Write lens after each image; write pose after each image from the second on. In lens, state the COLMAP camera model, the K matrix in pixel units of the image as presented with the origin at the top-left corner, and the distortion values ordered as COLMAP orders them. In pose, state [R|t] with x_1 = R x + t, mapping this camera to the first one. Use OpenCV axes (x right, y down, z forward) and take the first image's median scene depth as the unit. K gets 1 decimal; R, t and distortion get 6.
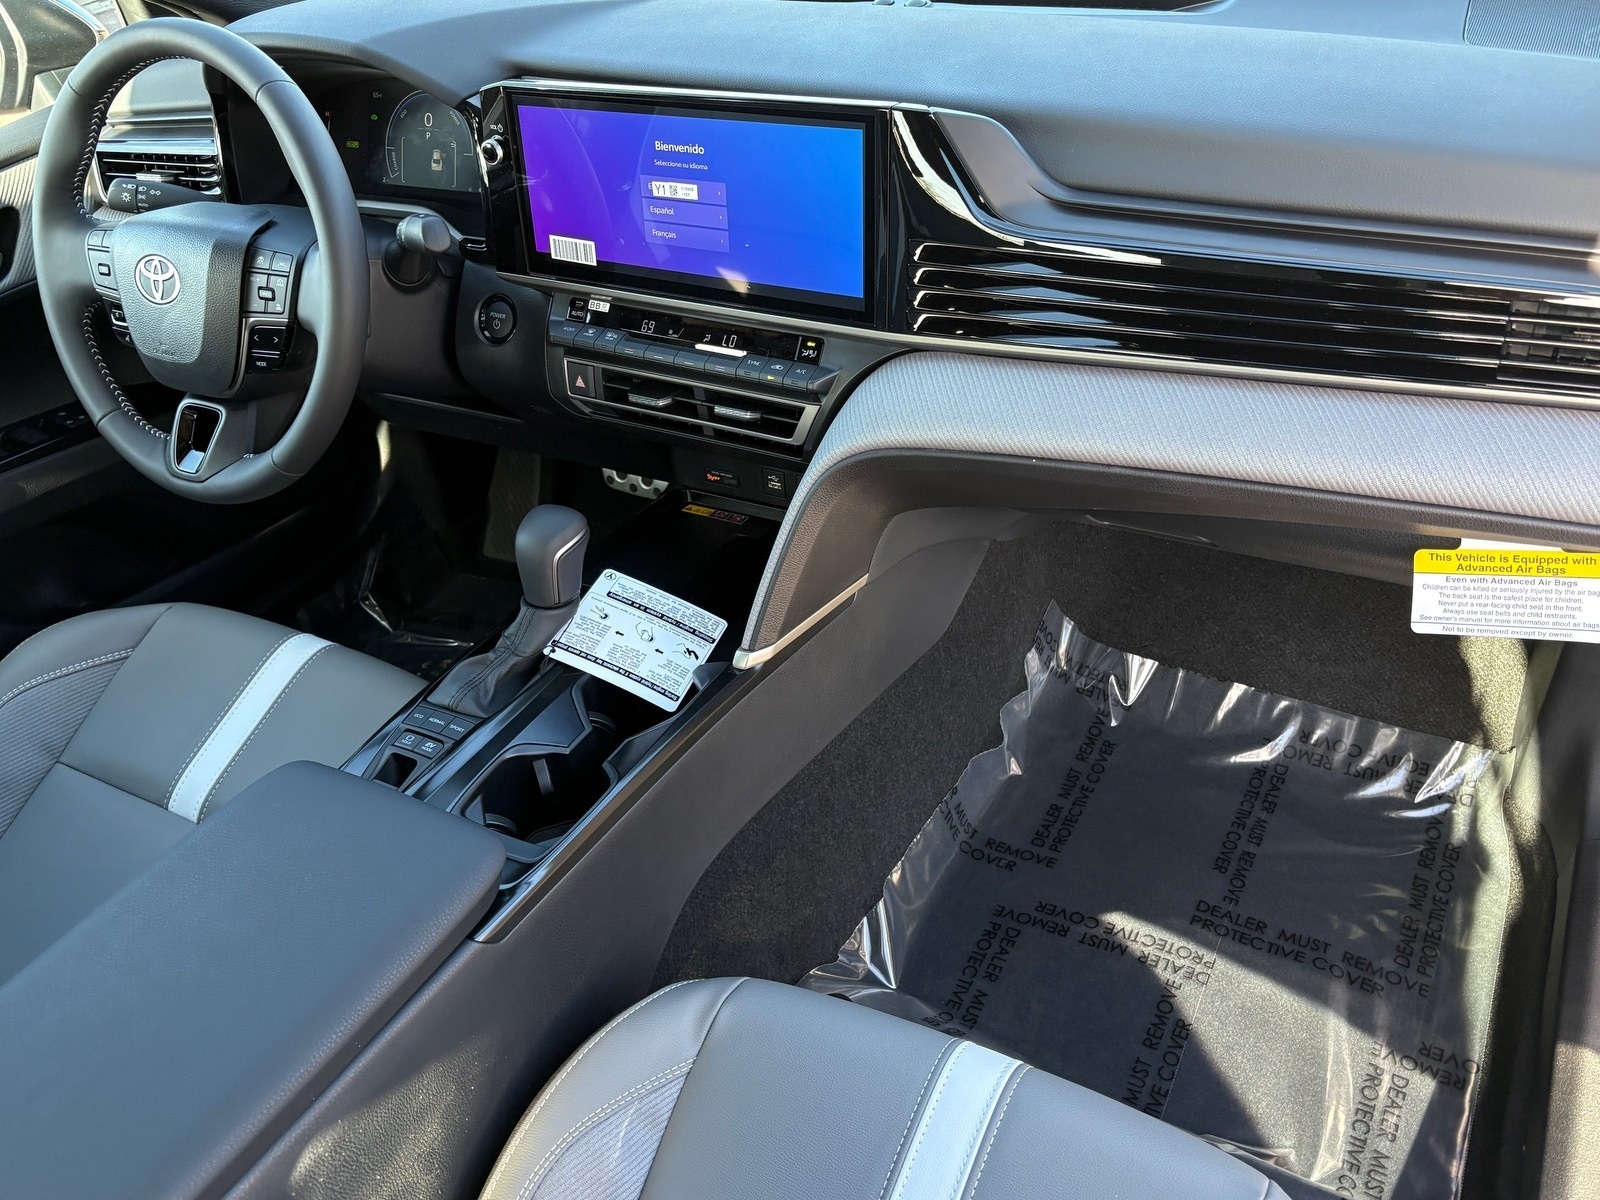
lens RADIAL K [[1297.6, 0, 821.8], [0, 1297.6, 607.0], [0, 0, 1]] dist [0.037778, -0.040188]
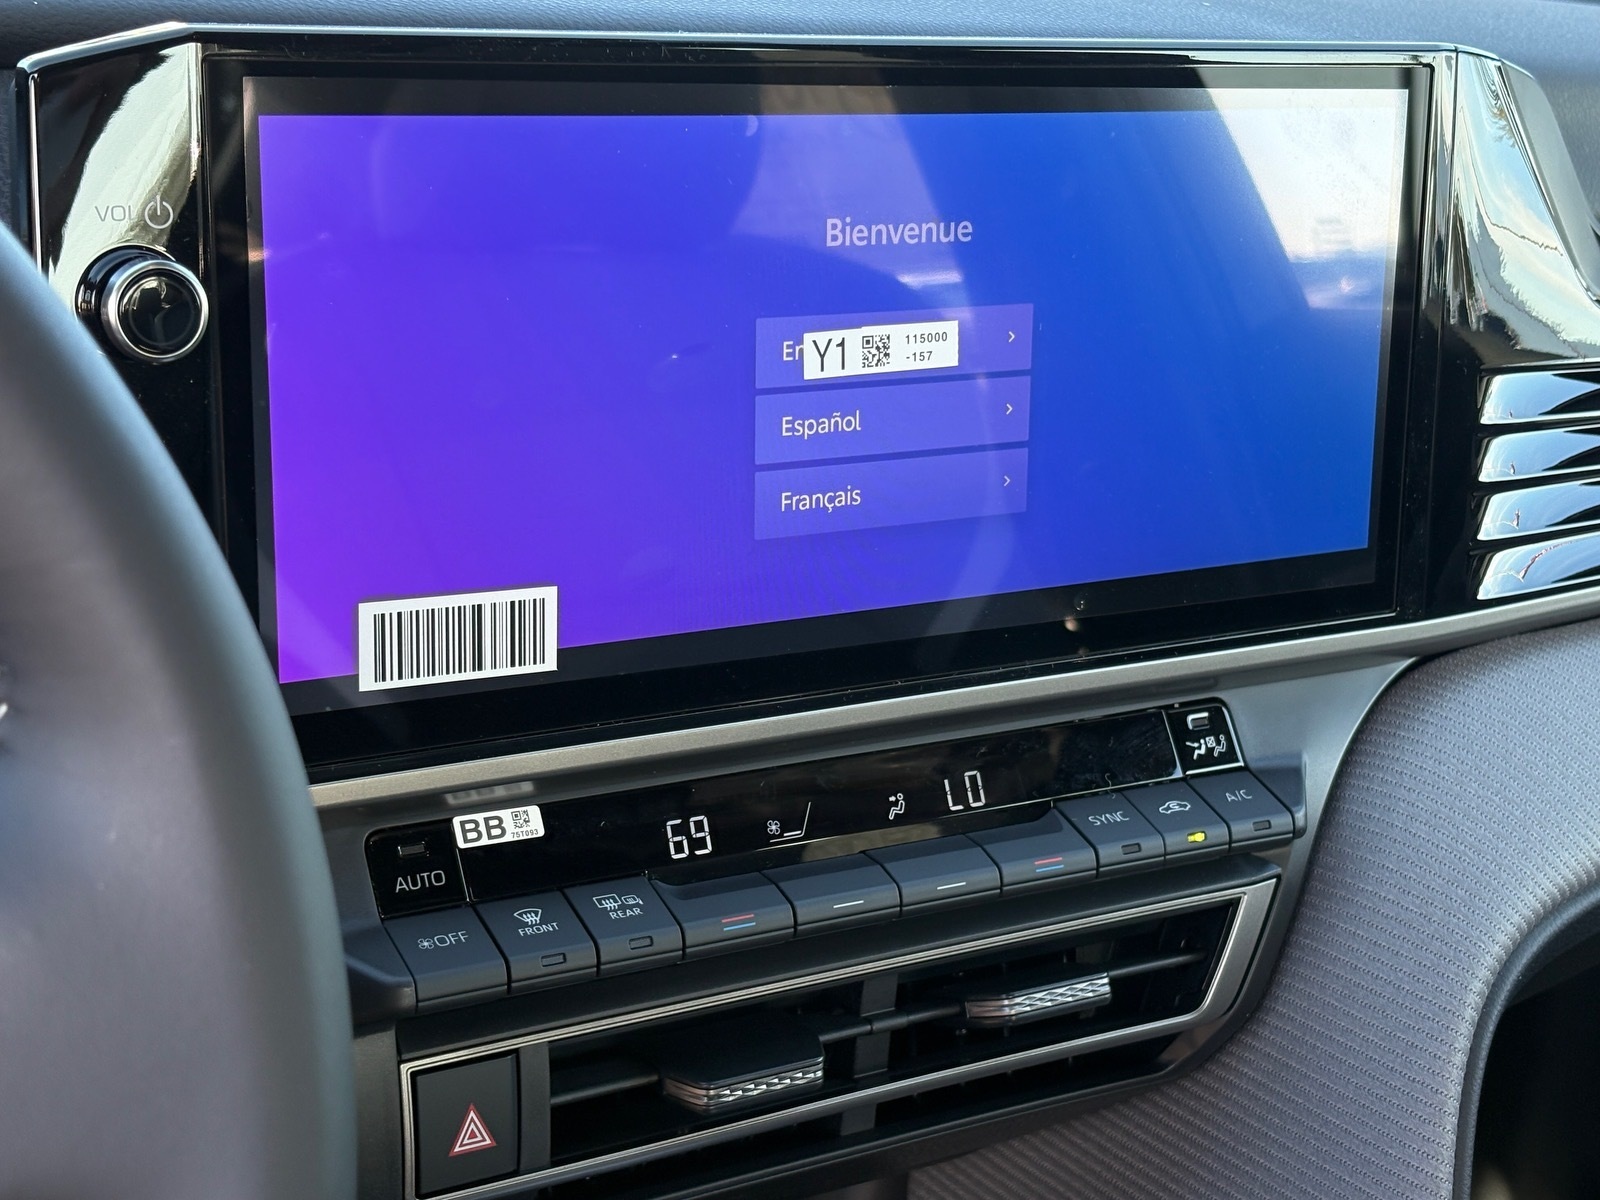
lens RADIAL K [[2557.4, 0, 766.2], [0, 2557.4, 600.6], [0, 0, 1]] dist [0.240990, -1.012744]
pose [[0.477784, -0.159665, 0.863846, -0.601340], [0.421351, 0.904503, -0.065865, -0.216116], [-0.770834, 0.395451, 0.499432, 0.674557]]
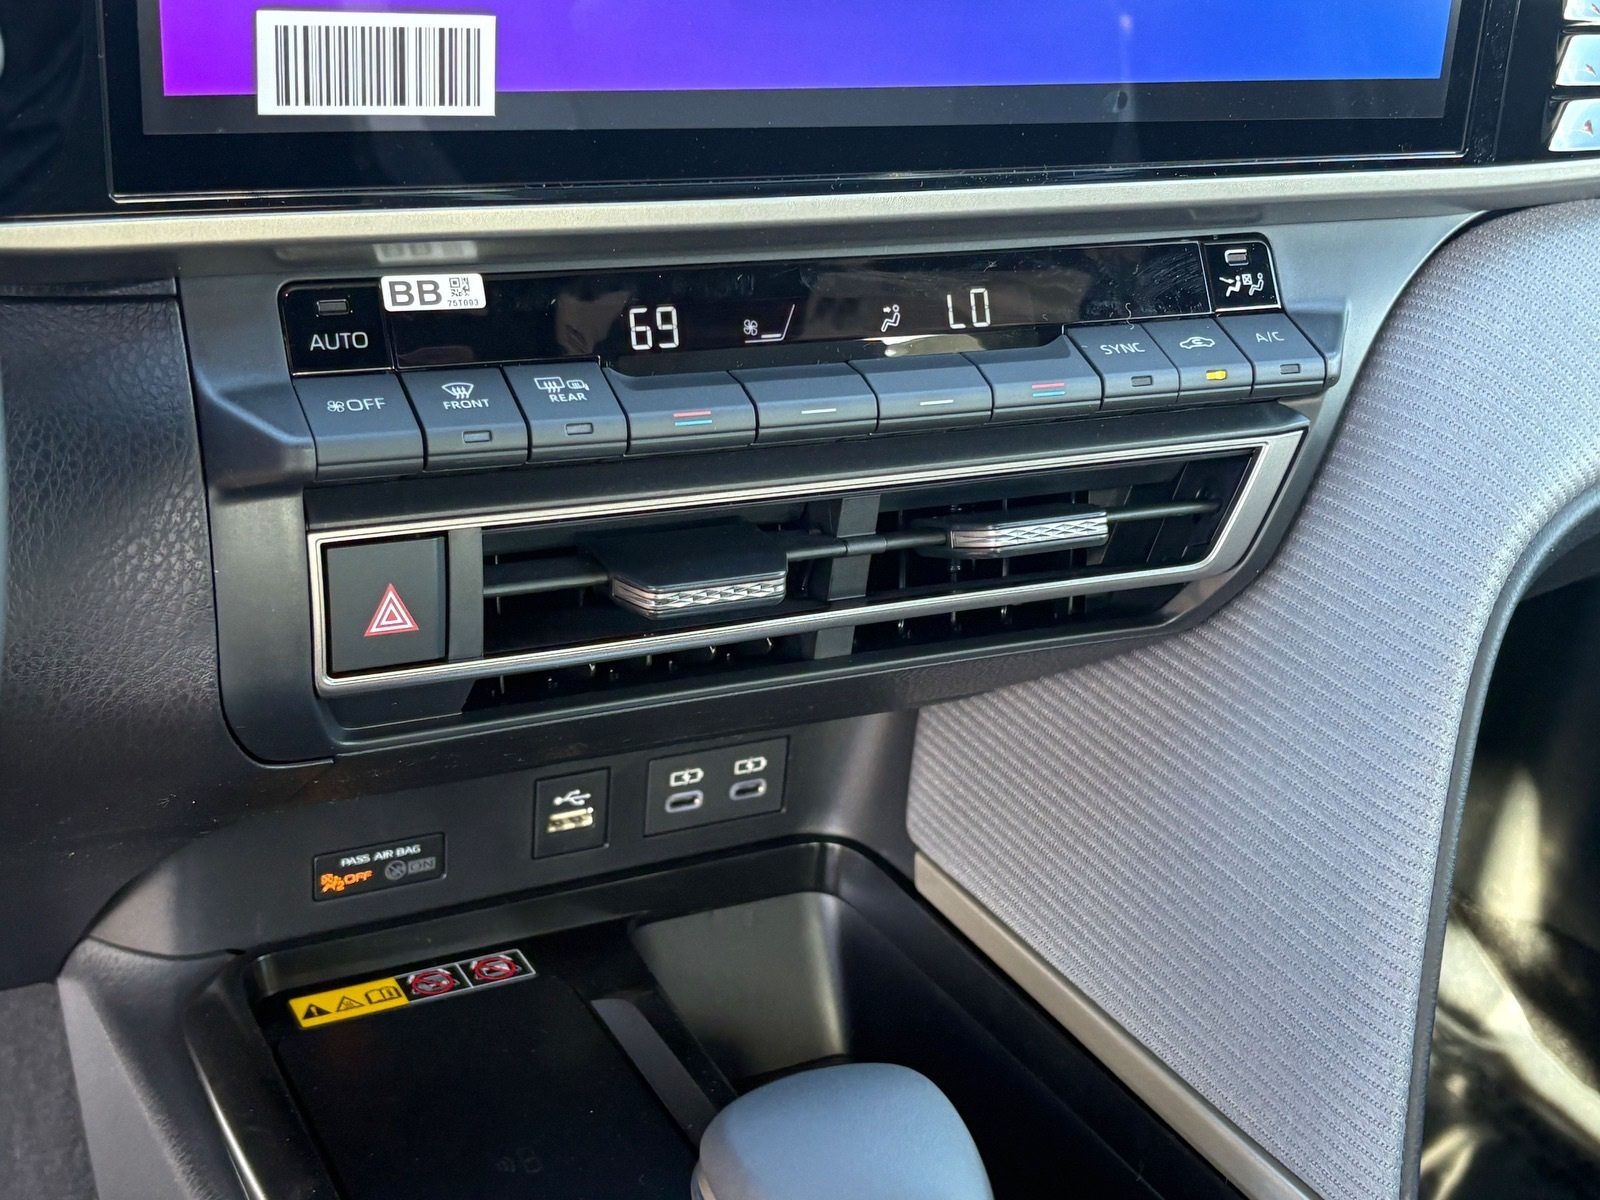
lens RADIAL K [[2115.3, 0, 800.0], [0, 2115.3, 600.0], [0, 0, 1]] dist [0.257800, -1.158634]
pose [[0.554377, -0.250142, 0.793785, -0.472992], [0.358167, 0.932632, 0.043754, -0.170055], [-0.751254, 0.260052, 0.606622, 0.718438]]
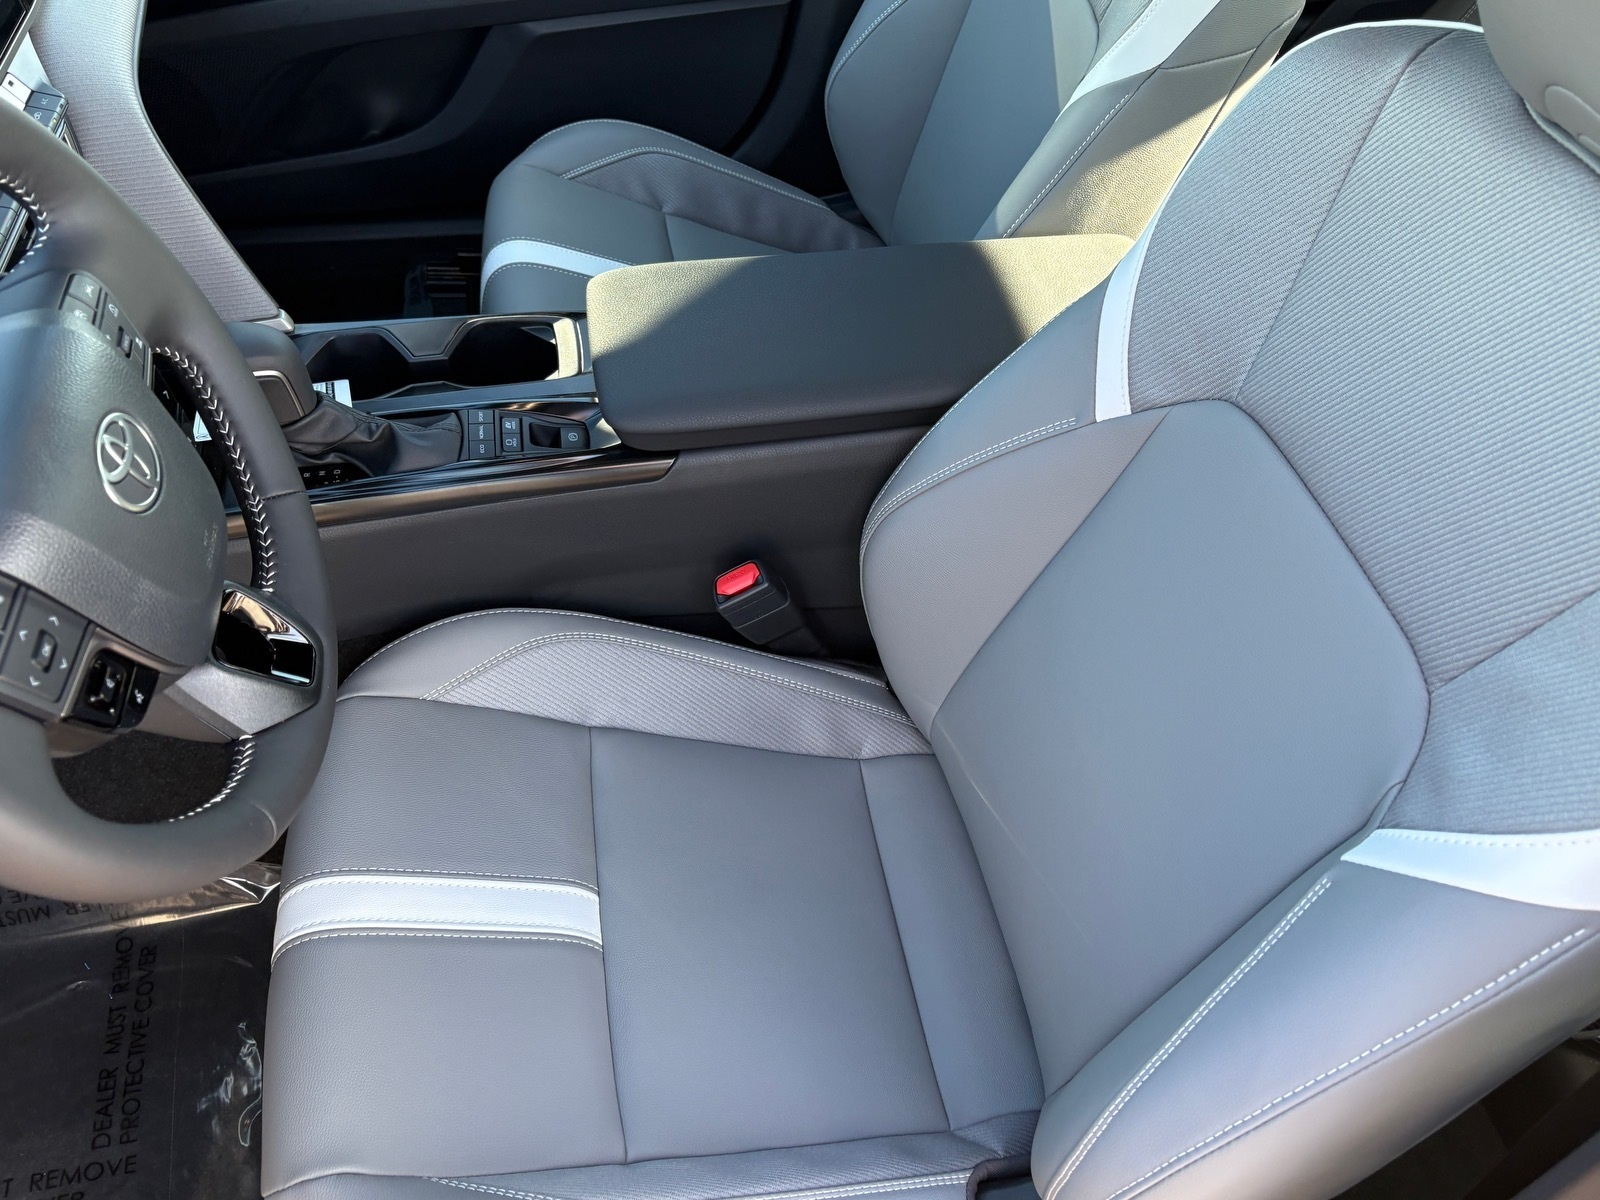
lens RADIAL K [[1297.6, 0, 821.8], [0, 1297.6, 607.0], [0, 0, 1]] dist [0.037778, -0.040188]
pose [[-0.630671, -0.533213, 0.563860, -1.020545], [0.462407, 0.325317, 0.824832, -0.537744], [-0.623245, 0.780931, 0.041394, 0.819895]]
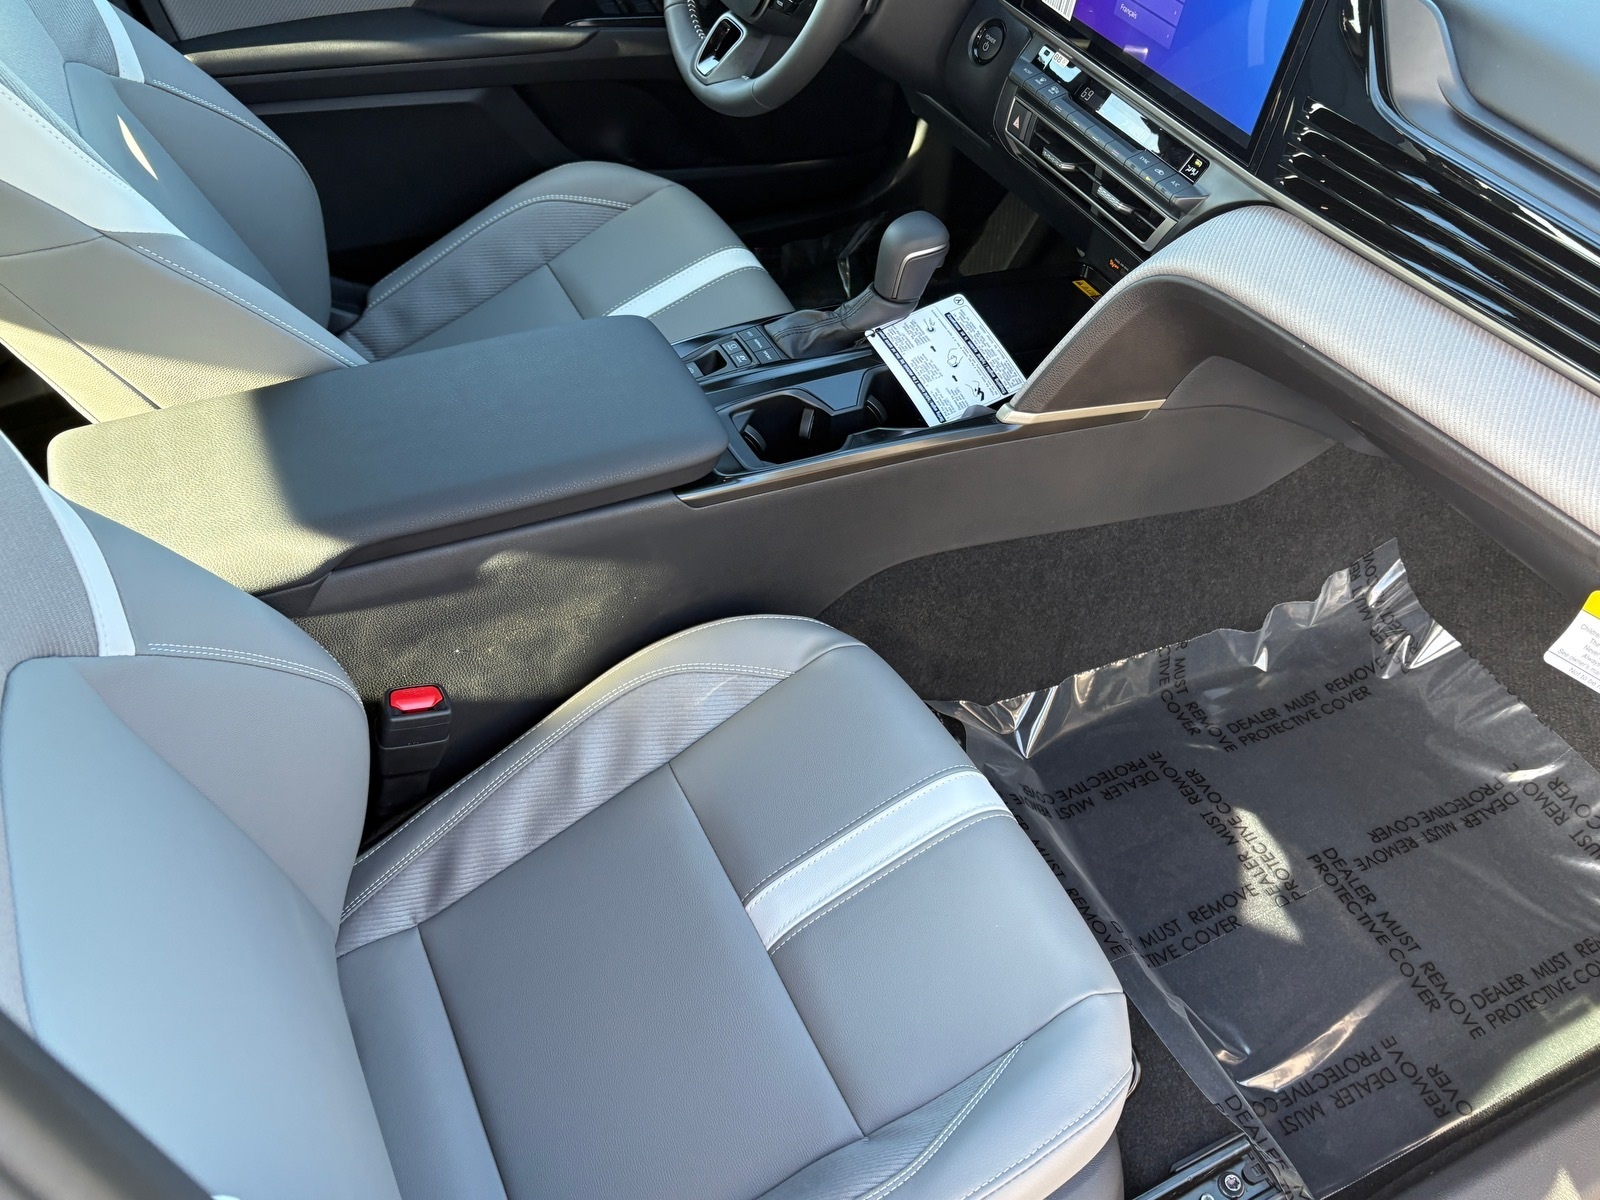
lens RADIAL K [[1289.3, 0, 838.3], [0, 1289.3, 629.4], [0, 0, 1]] dist [0.088264, -0.163103]
pose [[0.816381, 0.493213, -0.300438, 0.234934], [-0.432086, 0.866809, 0.248885, -0.012536], [0.383176, -0.073370, 0.920757, -0.093772]]
